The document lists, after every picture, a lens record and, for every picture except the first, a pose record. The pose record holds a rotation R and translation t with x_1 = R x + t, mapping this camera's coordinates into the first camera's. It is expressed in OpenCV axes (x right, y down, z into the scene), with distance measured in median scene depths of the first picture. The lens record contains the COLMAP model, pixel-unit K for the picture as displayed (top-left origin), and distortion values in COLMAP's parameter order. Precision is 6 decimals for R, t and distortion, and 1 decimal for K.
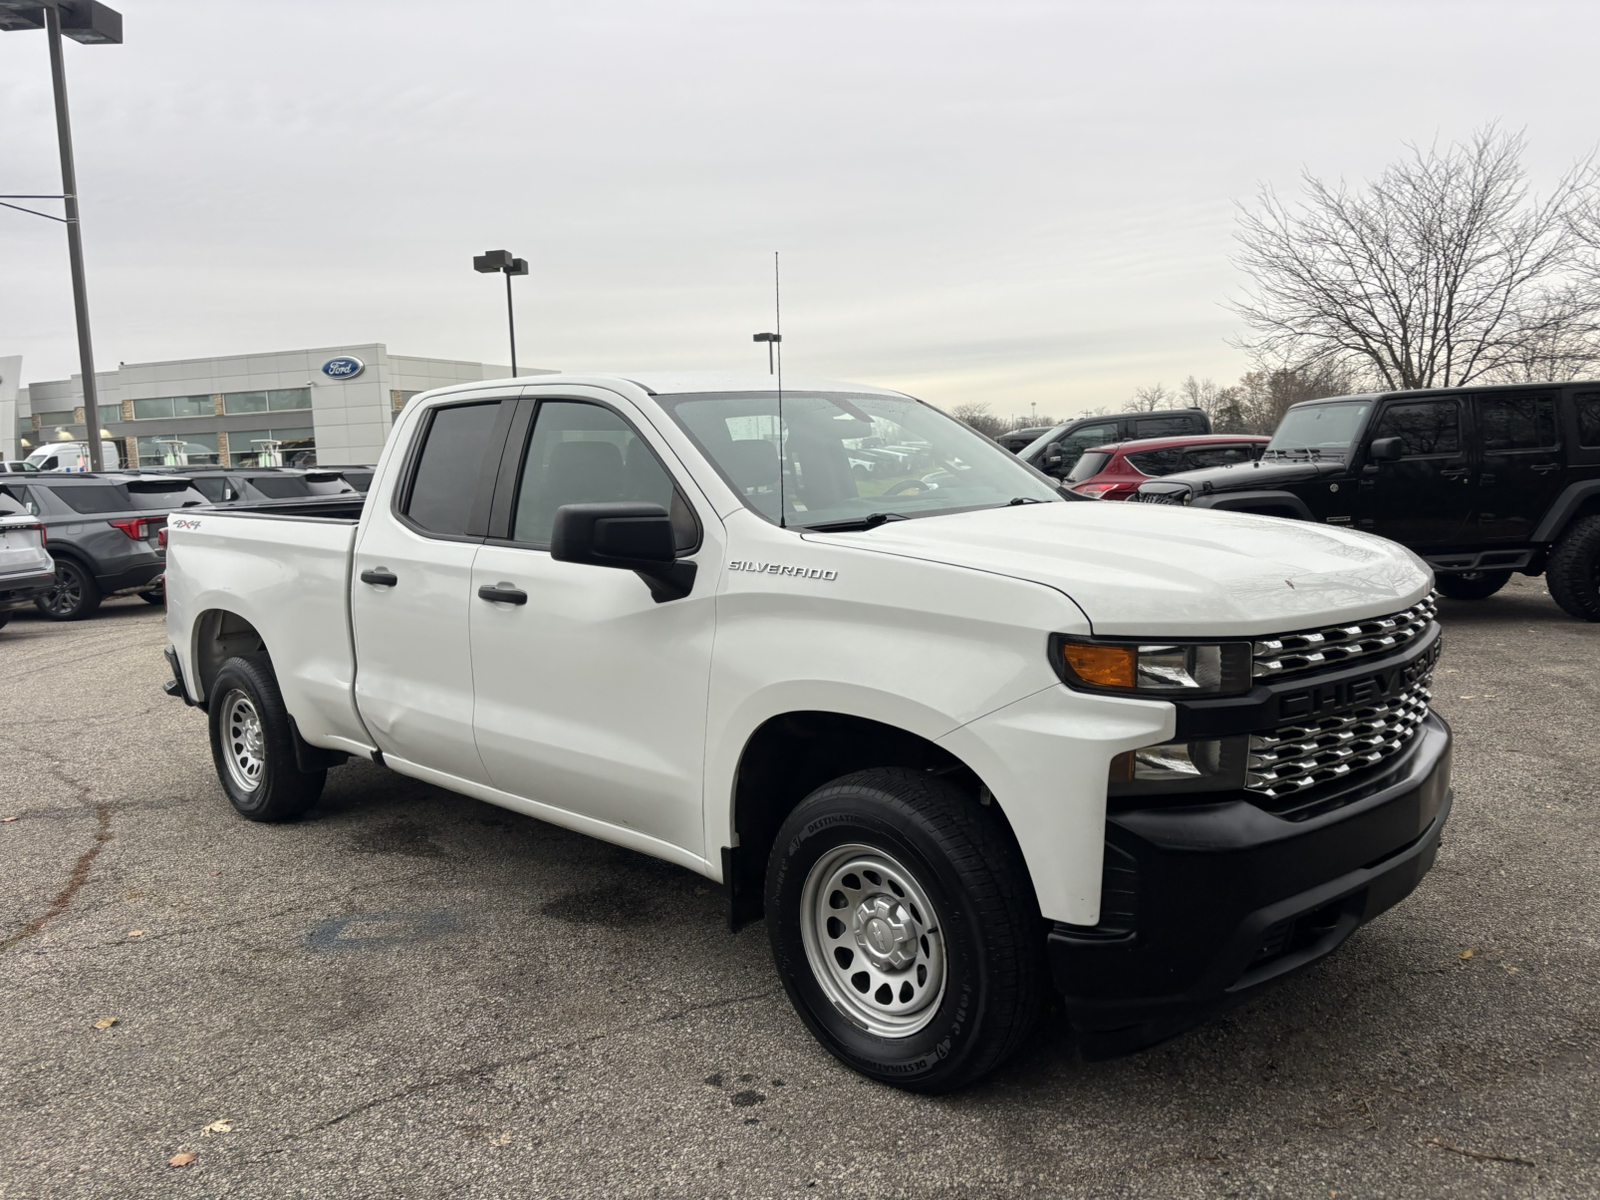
lens RADIAL K [[1184.6, 0, 805.9], [0, 1184.6, 600.8], [0, 0, 1]] dist [0.019540, -0.010941]
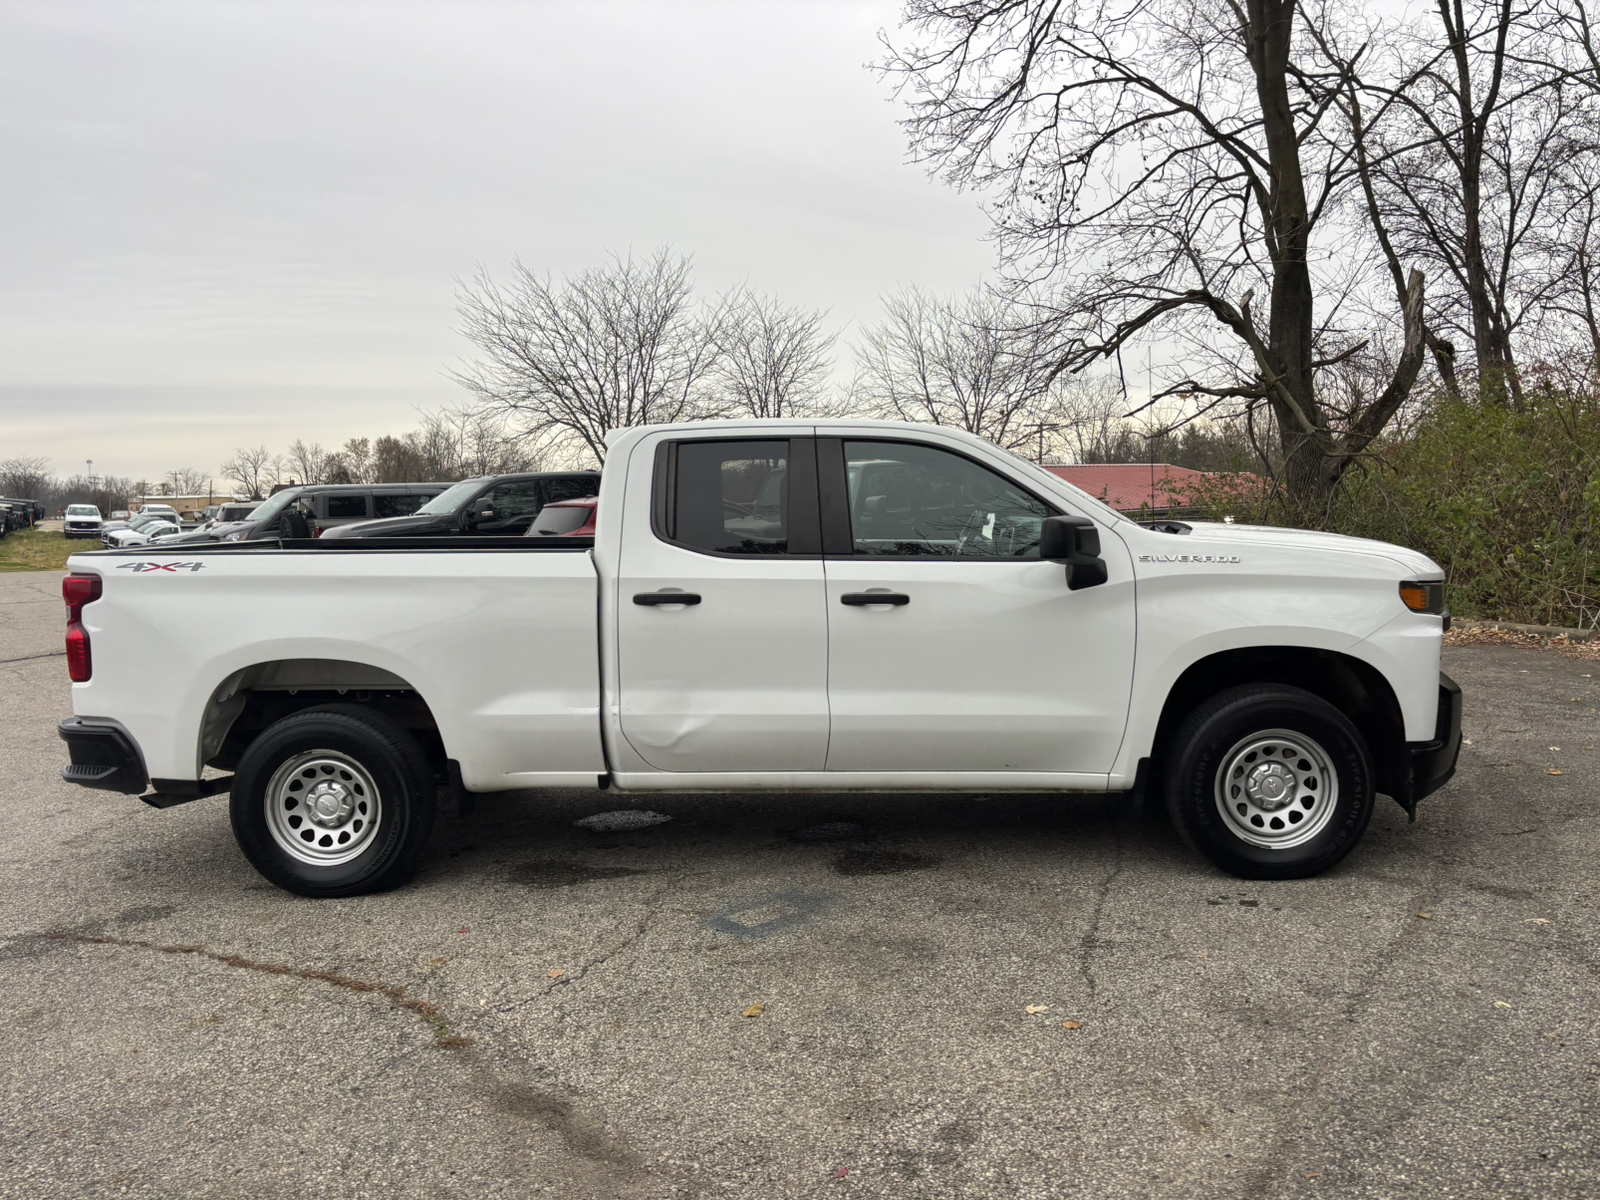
lens RADIAL K [[1187.3, 0, 805.6], [0, 1187.3, 592.2], [0, 0, 1]] dist [0.019948, -0.015605]
pose [[0.761484, -0.035810, 0.647194, -0.092974], [0.075636, 0.996561, -0.033853, 0.001996], [-0.643756, 0.074730, 0.761573, 0.011225]]
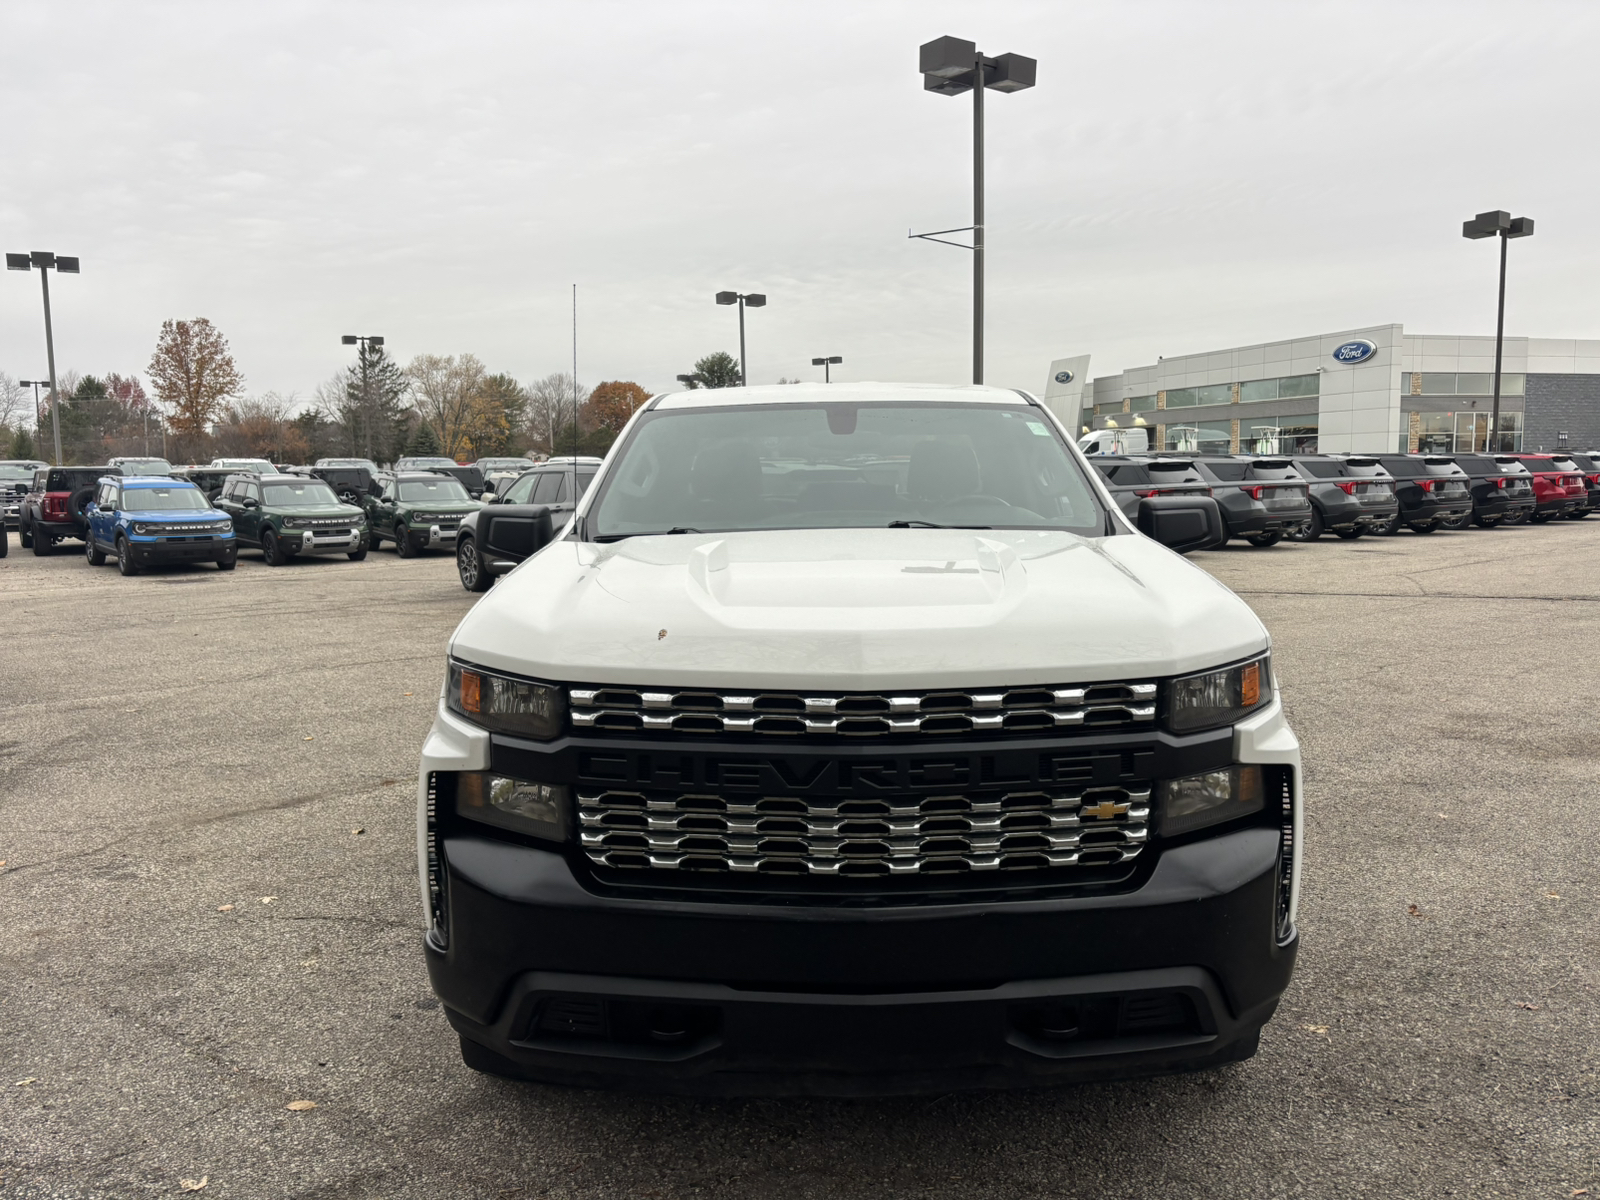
lens RADIAL K [[1184.6, 0, 805.9], [0, 1184.6, 600.8], [0, 0, 1]] dist [0.019540, -0.010941]
pose [[0.677980, 0.105025, -0.727539, 0.068956], [-0.095927, 0.993918, 0.054086, -0.007007], [0.728794, 0.033121, 0.683931, 0.033243]]
